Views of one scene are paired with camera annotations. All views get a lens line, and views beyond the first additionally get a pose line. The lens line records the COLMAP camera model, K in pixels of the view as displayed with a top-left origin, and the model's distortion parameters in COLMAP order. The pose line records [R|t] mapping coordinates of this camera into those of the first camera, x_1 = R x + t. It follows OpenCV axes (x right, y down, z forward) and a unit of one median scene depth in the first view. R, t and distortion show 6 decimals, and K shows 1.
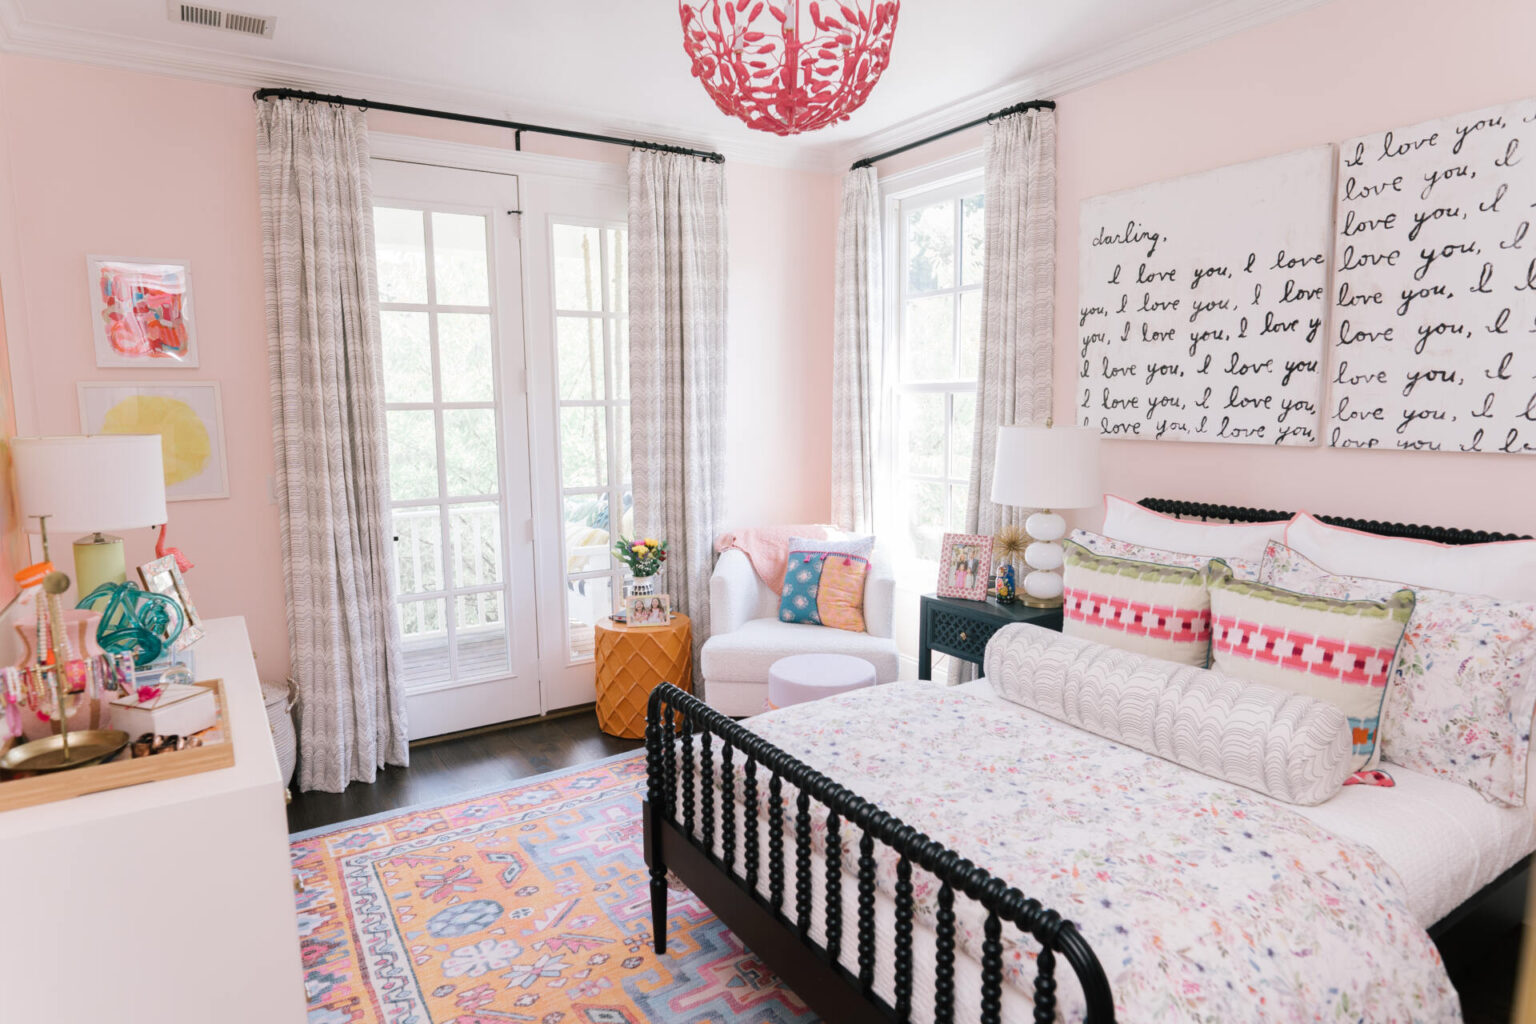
lens RADIAL K [[871.3, 0, 768.0], [0, 871.3, 512.0], [0, 0, 1]] dist [-0.021485, -0.001311]
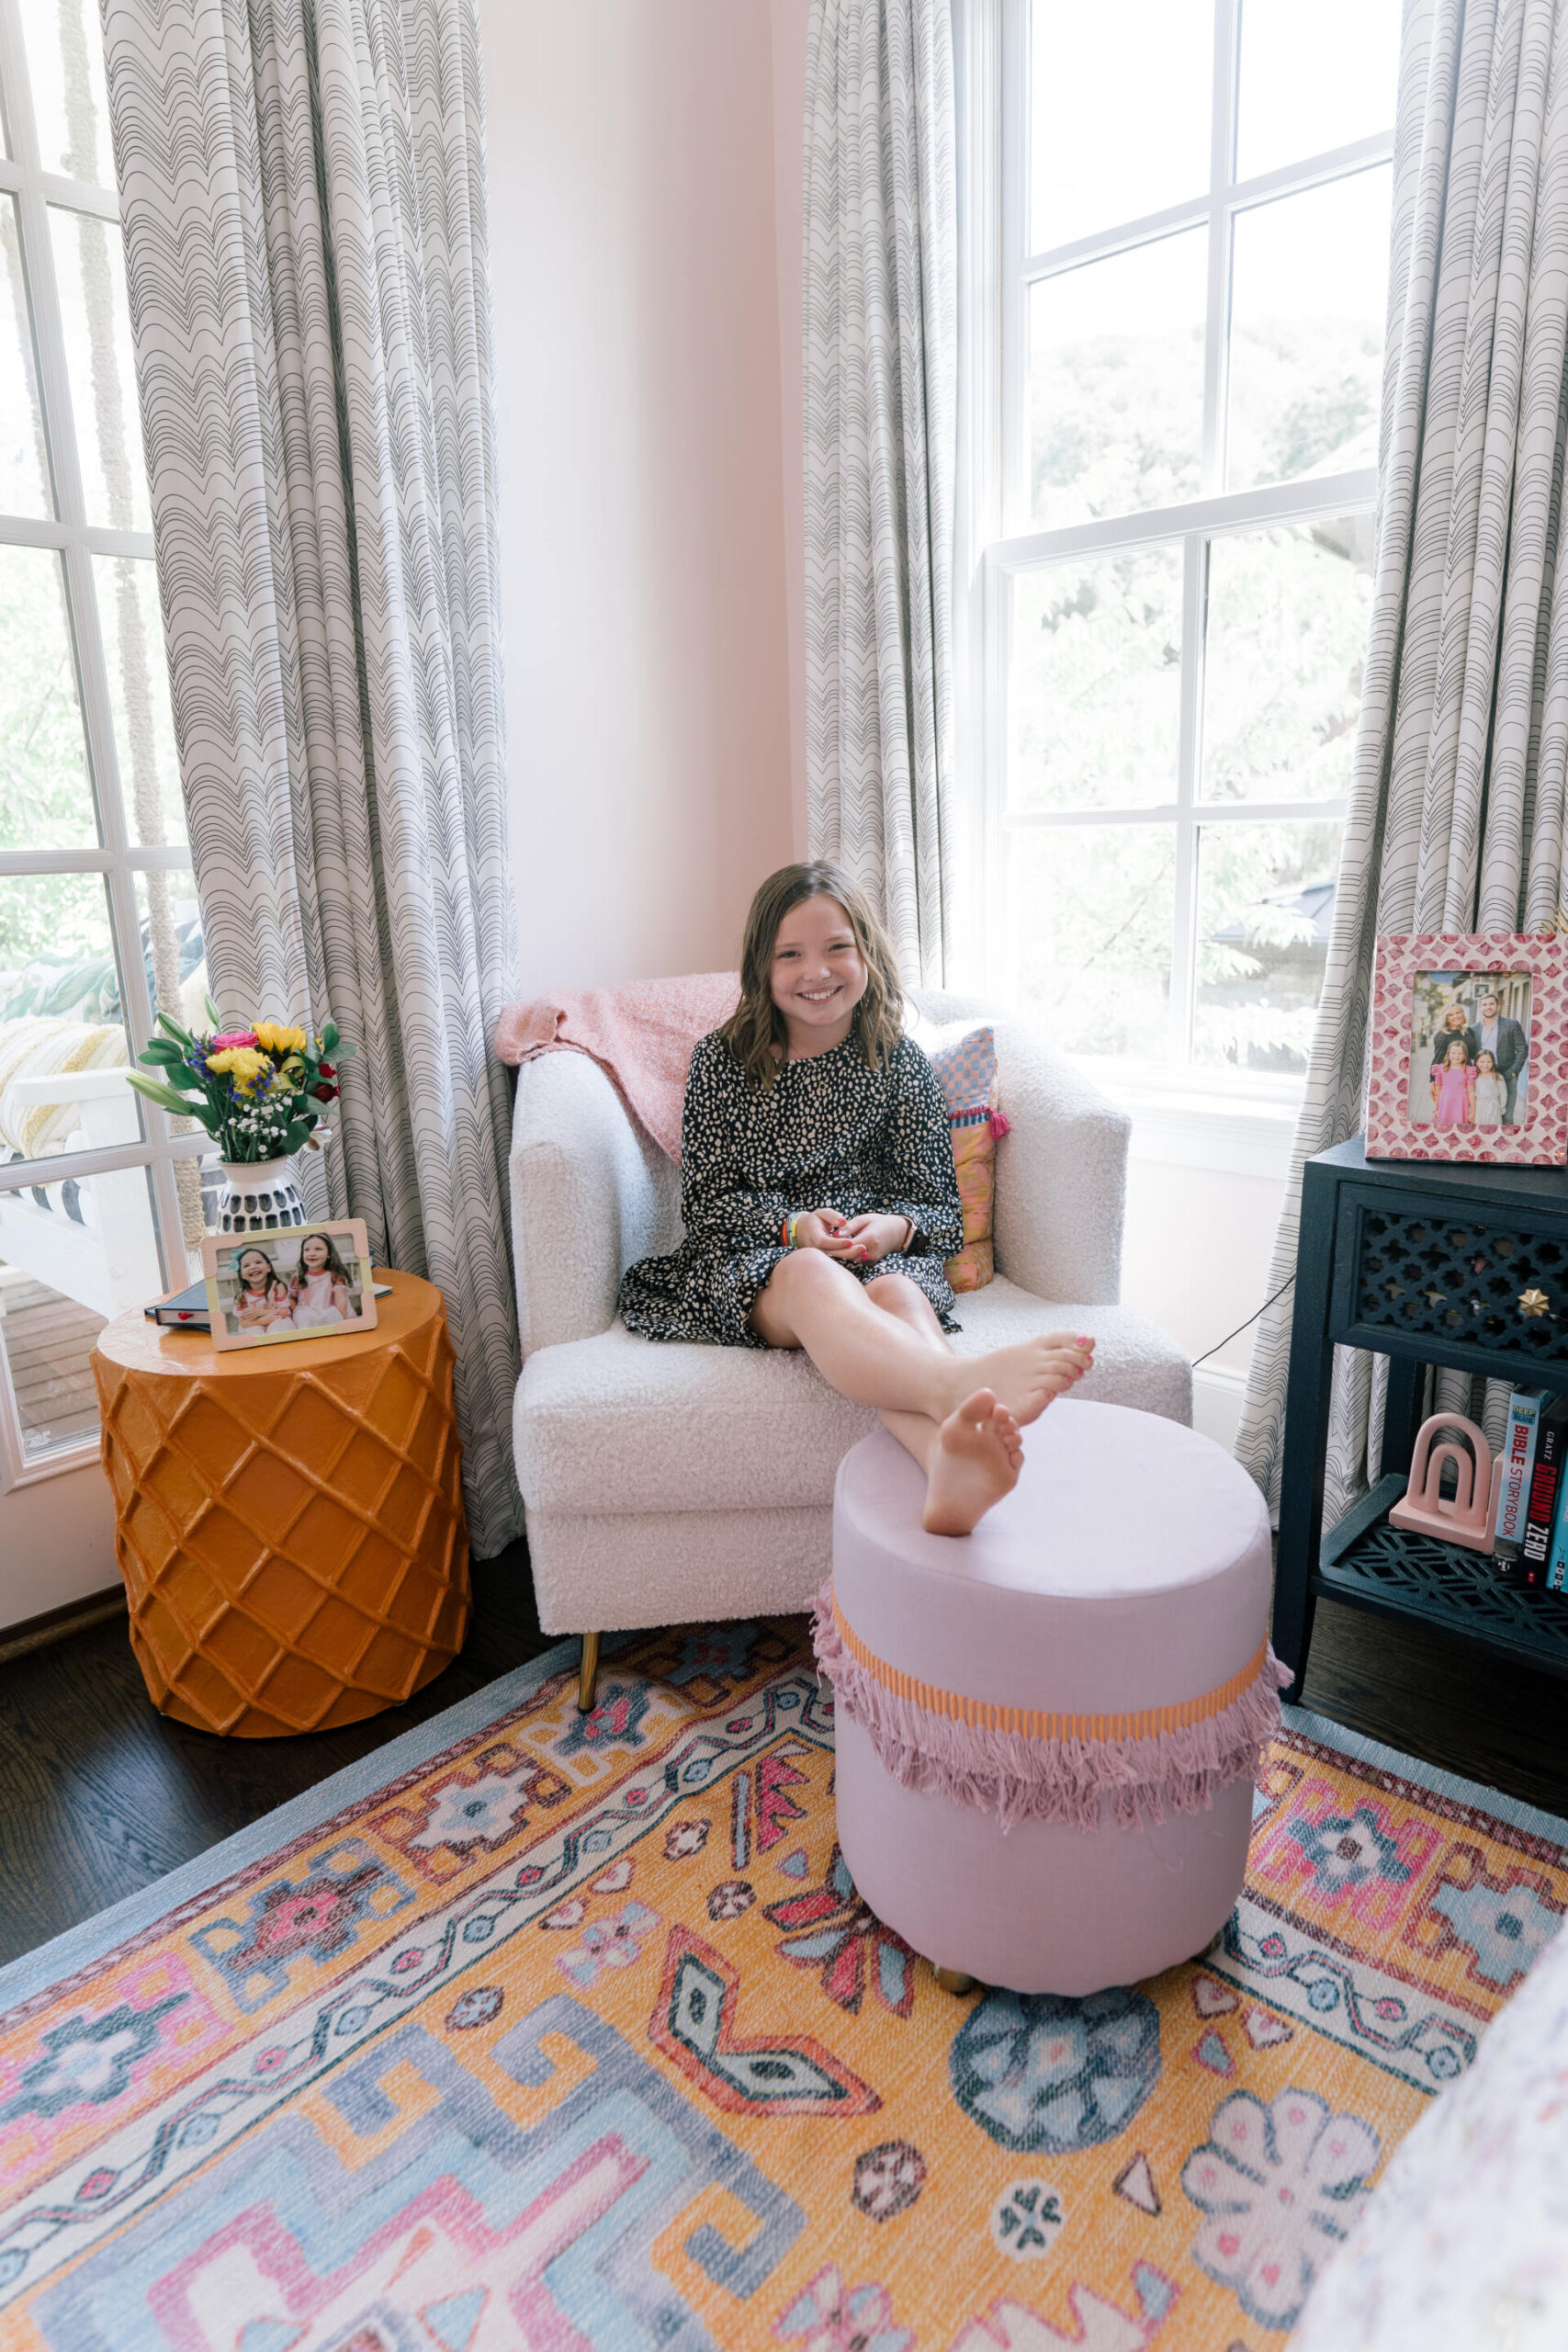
lens RADIAL K [[1334.0, 0, 784.0], [0, 1334.0, 1176.0], [0, 0, 1]] dist [-0.021485, -0.001311]
pose [[0.970766, -0.073351, 0.228544, -0.094289], [0.046984, 0.991812, 0.118753, 0.043913], [-0.235384, -0.104543, 0.966264, 0.661456]]
